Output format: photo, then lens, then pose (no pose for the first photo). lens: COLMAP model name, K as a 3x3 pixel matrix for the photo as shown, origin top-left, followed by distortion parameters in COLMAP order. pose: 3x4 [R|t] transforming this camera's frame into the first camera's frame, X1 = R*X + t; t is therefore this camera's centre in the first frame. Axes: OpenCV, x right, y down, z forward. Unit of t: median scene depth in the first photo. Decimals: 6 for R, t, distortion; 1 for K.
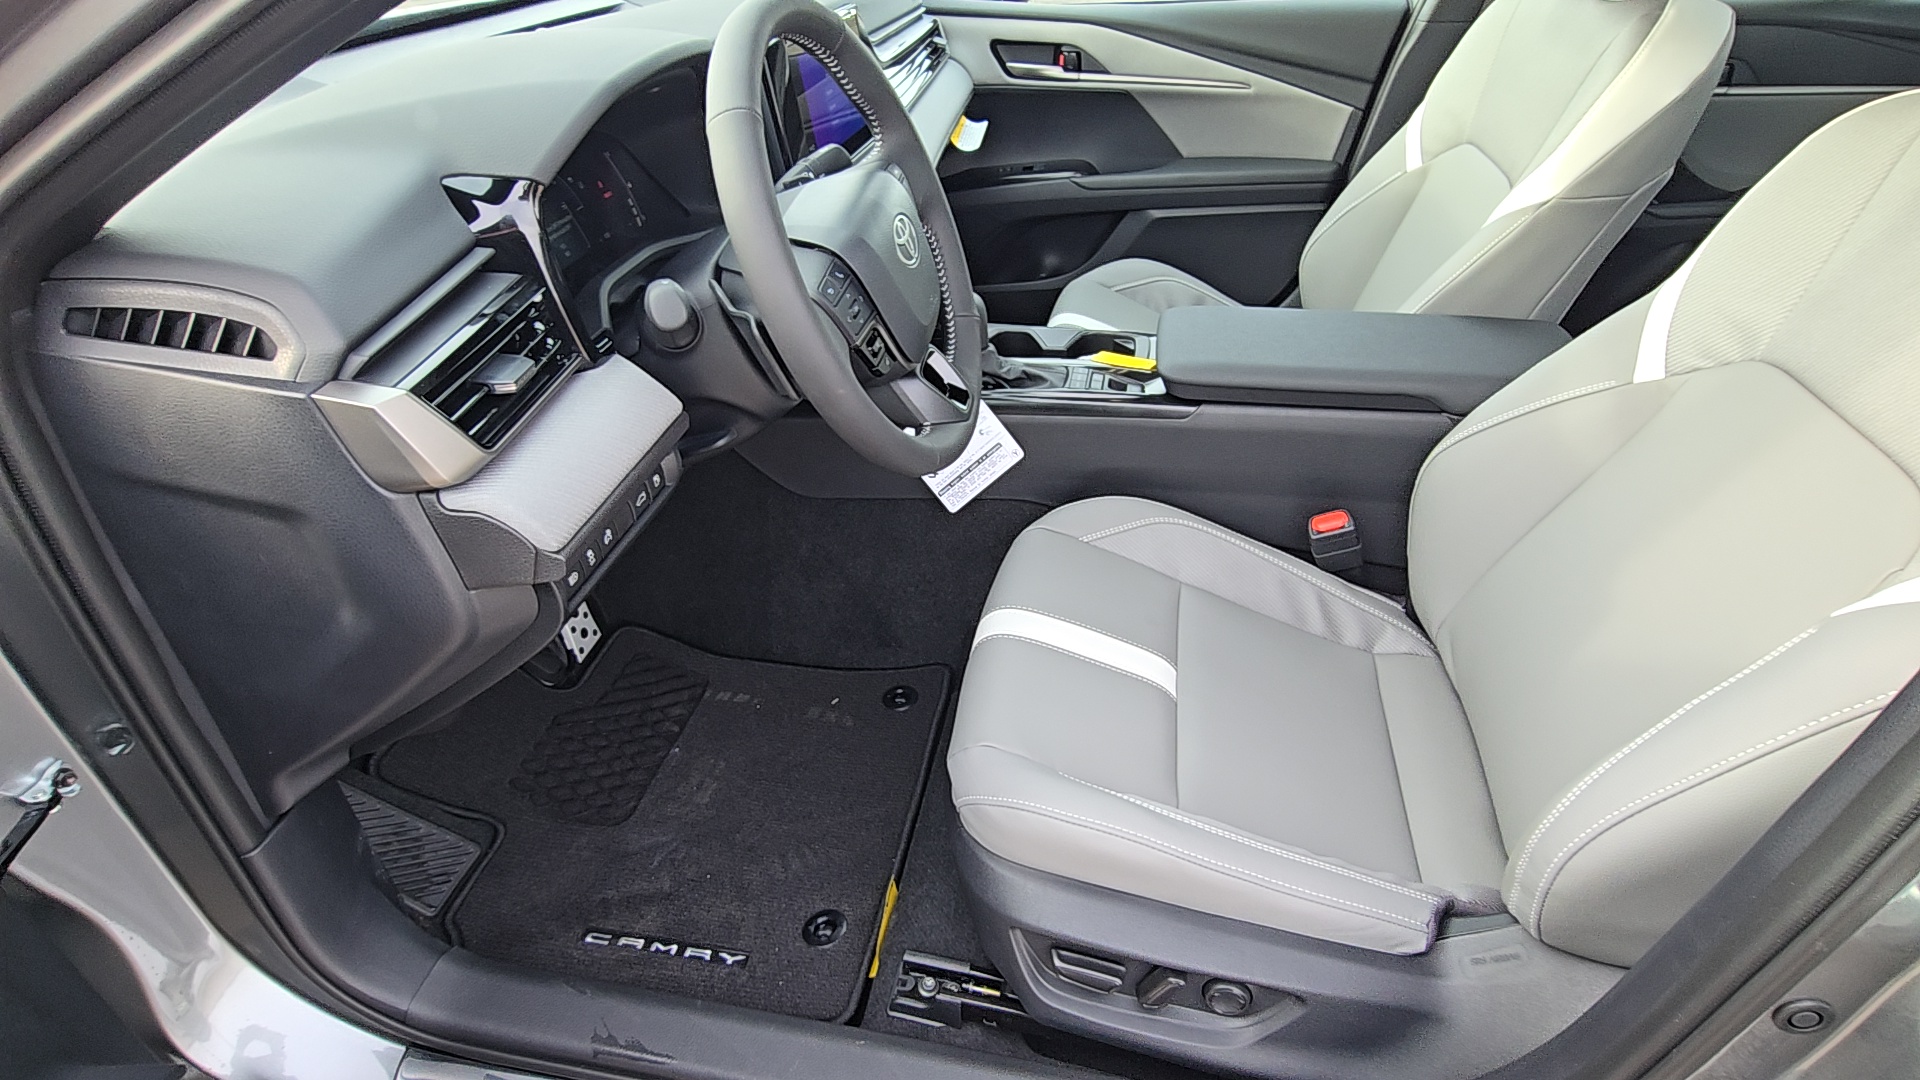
lens RADIAL K [[972.1, 0, 965.8], [0, 972.1, 545.9], [0, 0, 1]] dist [0.006991, -0.001503]
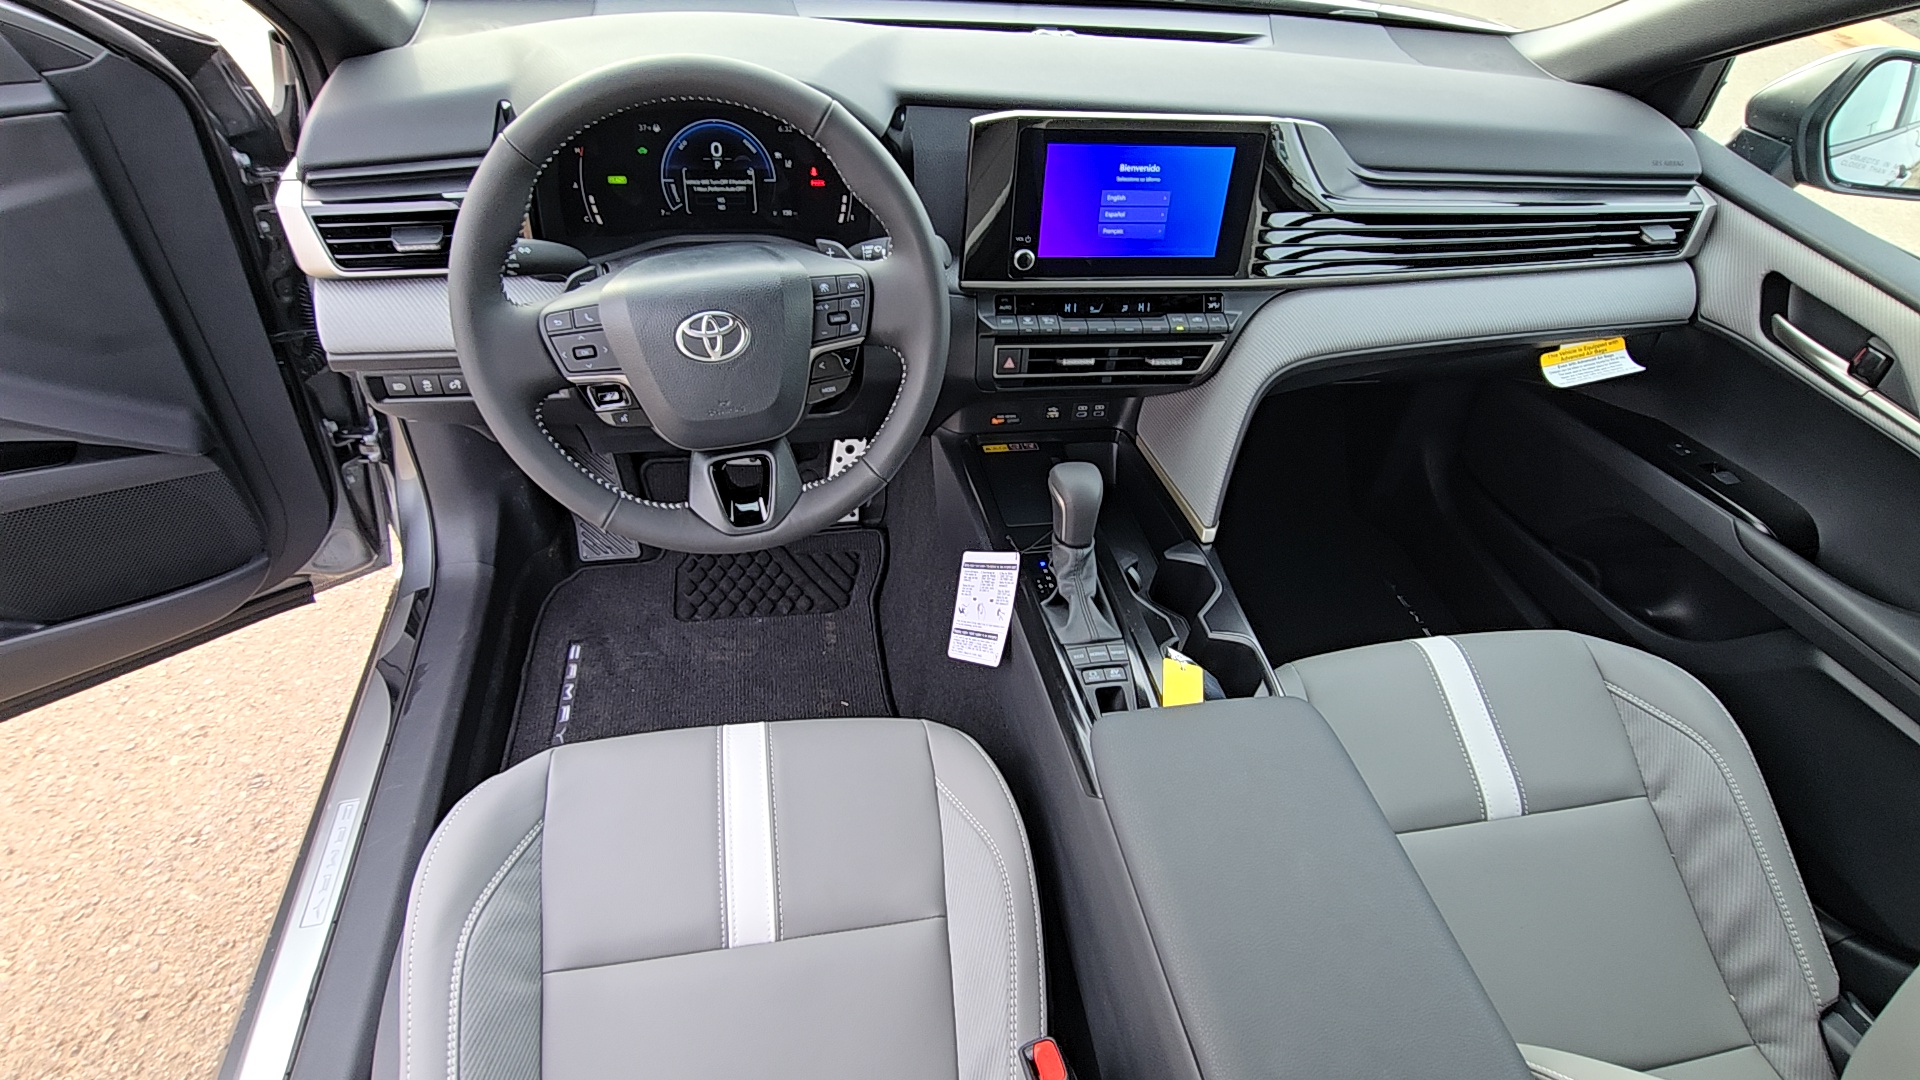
lens RADIAL K [[972.1, 0, 980.3], [0, 972.1, 547.5], [0, 0, 1]] dist [0.006991, -0.001503]
pose [[0.357427, 0.651142, -0.669522, 0.582390], [-0.608067, 0.706366, 0.362356, -0.487456], [0.708873, 0.277599, 0.648412, 0.453502]]
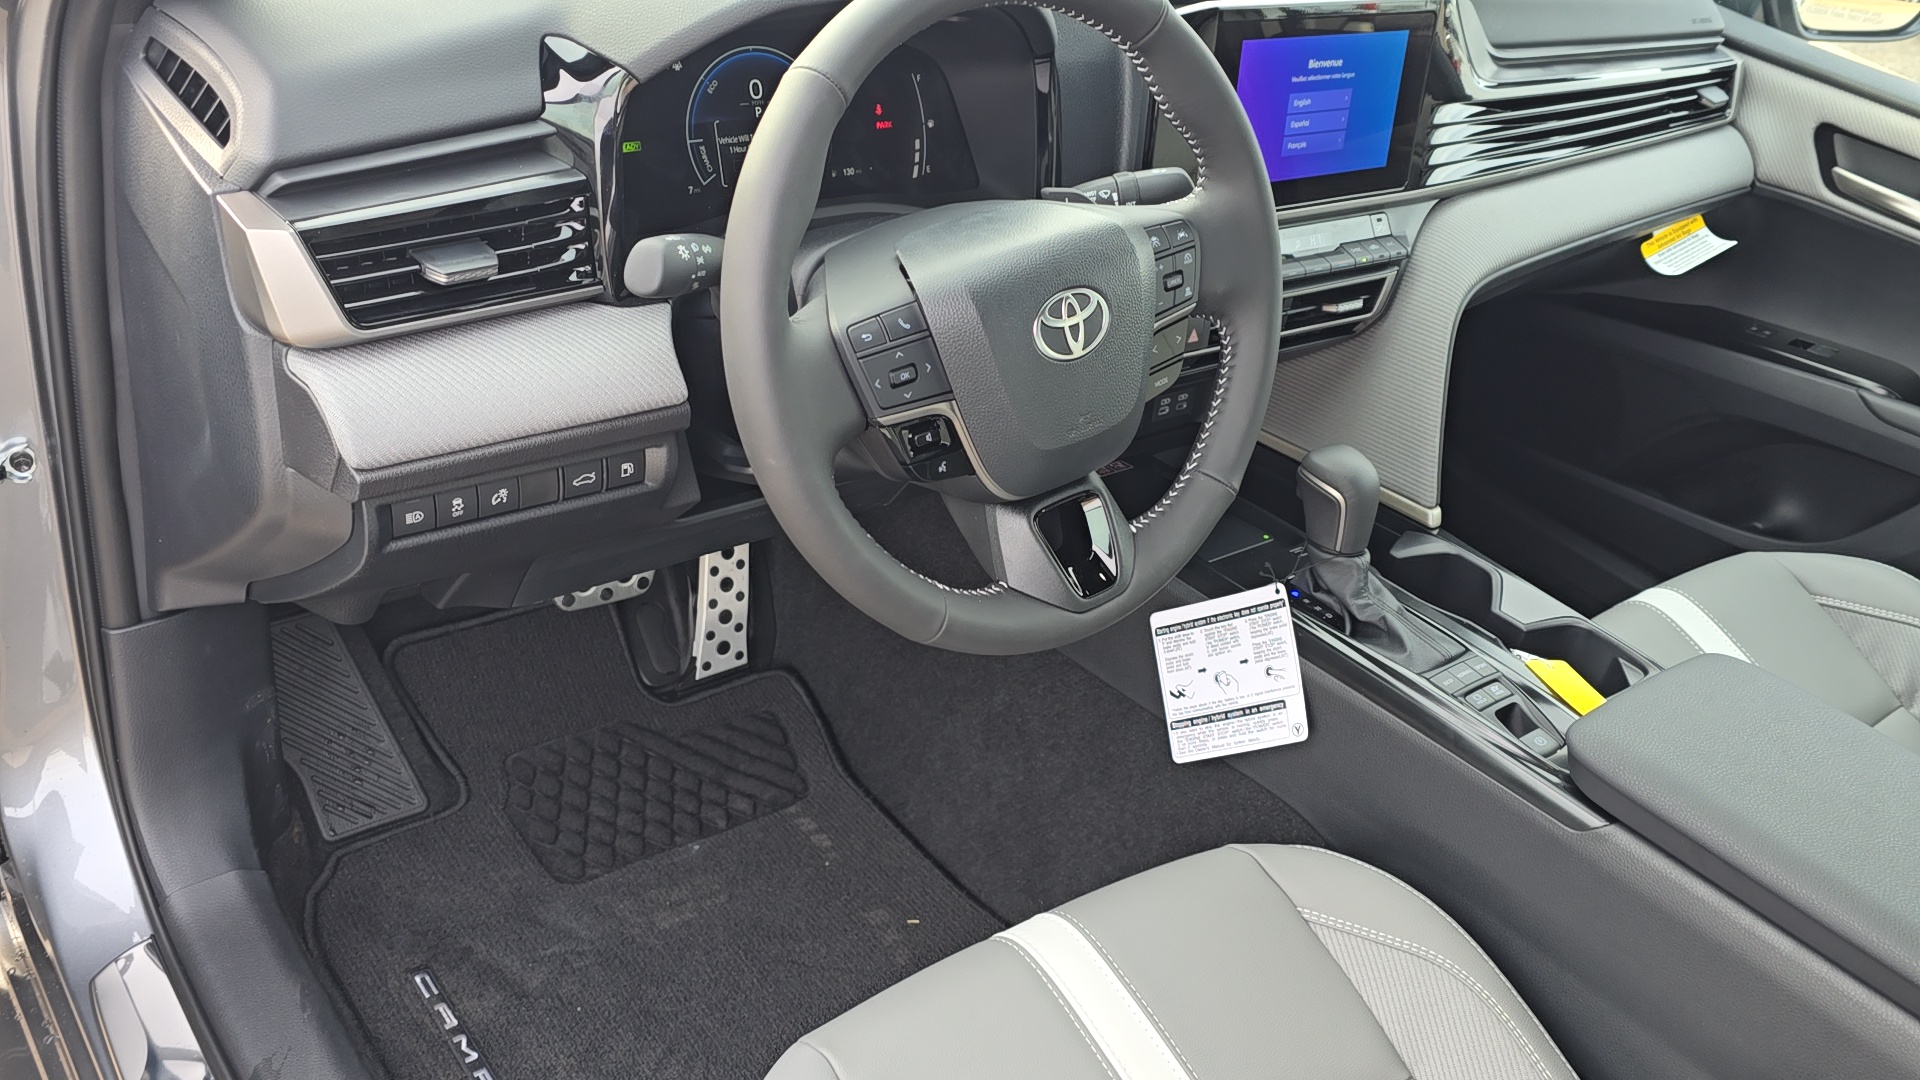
lens RADIAL K [[1599.7, 0, 986.6], [0, 1599.7, 552.6], [0, 0, 1]] dist [0.008750, -0.003383]
pose [[0.743013, 0.457539, -0.488457, 0.367637], [-0.506188, 0.861625, 0.037101, -0.138940], [0.437842, 0.219685, 0.871799, 0.035560]]
